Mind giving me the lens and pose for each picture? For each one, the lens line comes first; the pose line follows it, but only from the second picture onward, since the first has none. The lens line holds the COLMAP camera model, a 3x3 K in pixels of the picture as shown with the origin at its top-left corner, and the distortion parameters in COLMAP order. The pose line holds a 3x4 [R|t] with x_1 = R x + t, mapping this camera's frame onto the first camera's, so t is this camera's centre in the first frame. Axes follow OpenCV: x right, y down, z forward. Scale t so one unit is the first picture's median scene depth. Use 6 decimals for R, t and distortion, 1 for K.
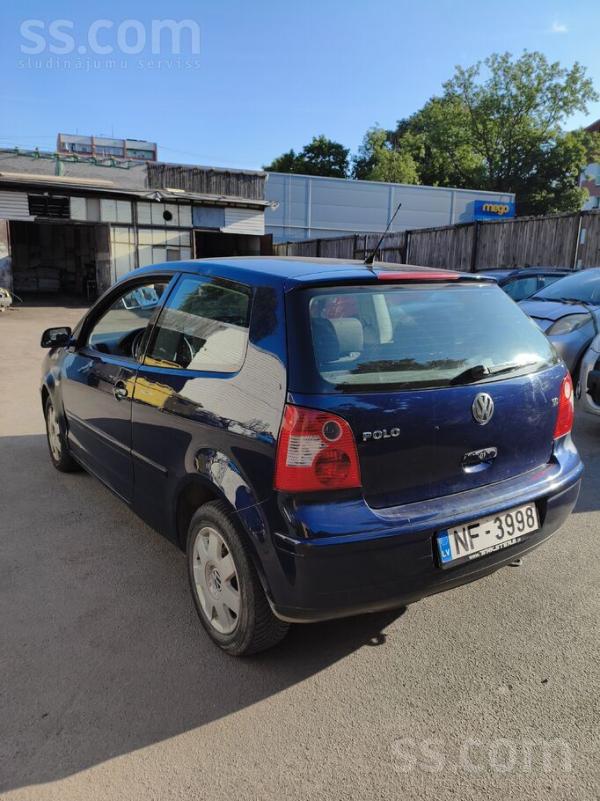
lens RADIAL K [[581.2, 0, 303.3], [0, 581.2, 397.4], [0, 0, 1]] dist [0.045521, -0.056354]
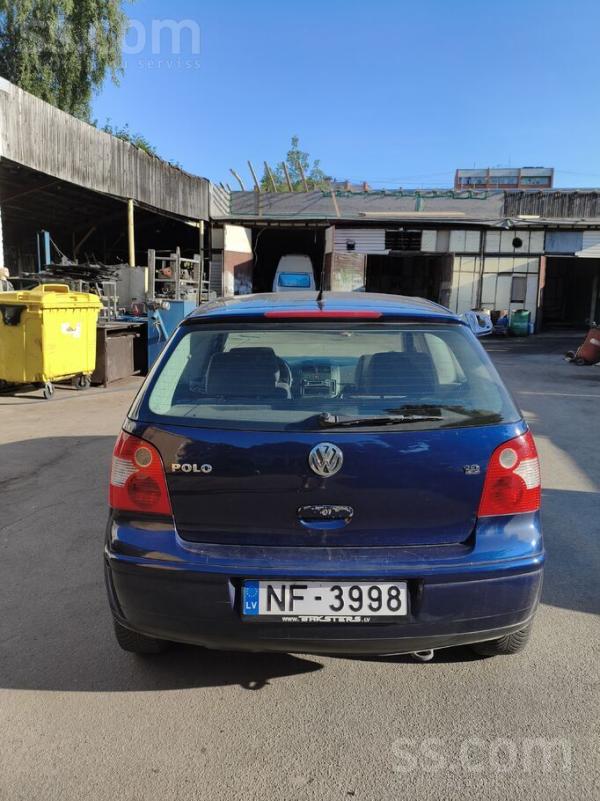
lens RADIAL K [[581.2, 0, 303.3], [0, 581.2, 397.4], [0, 0, 1]] dist [0.045521, -0.056354]
pose [[0.836766, 0.086178, -0.540737, 0.750045], [-0.110776, 0.993760, -0.013045, -0.060865], [0.536239, 0.070817, 0.841090, 0.212910]]
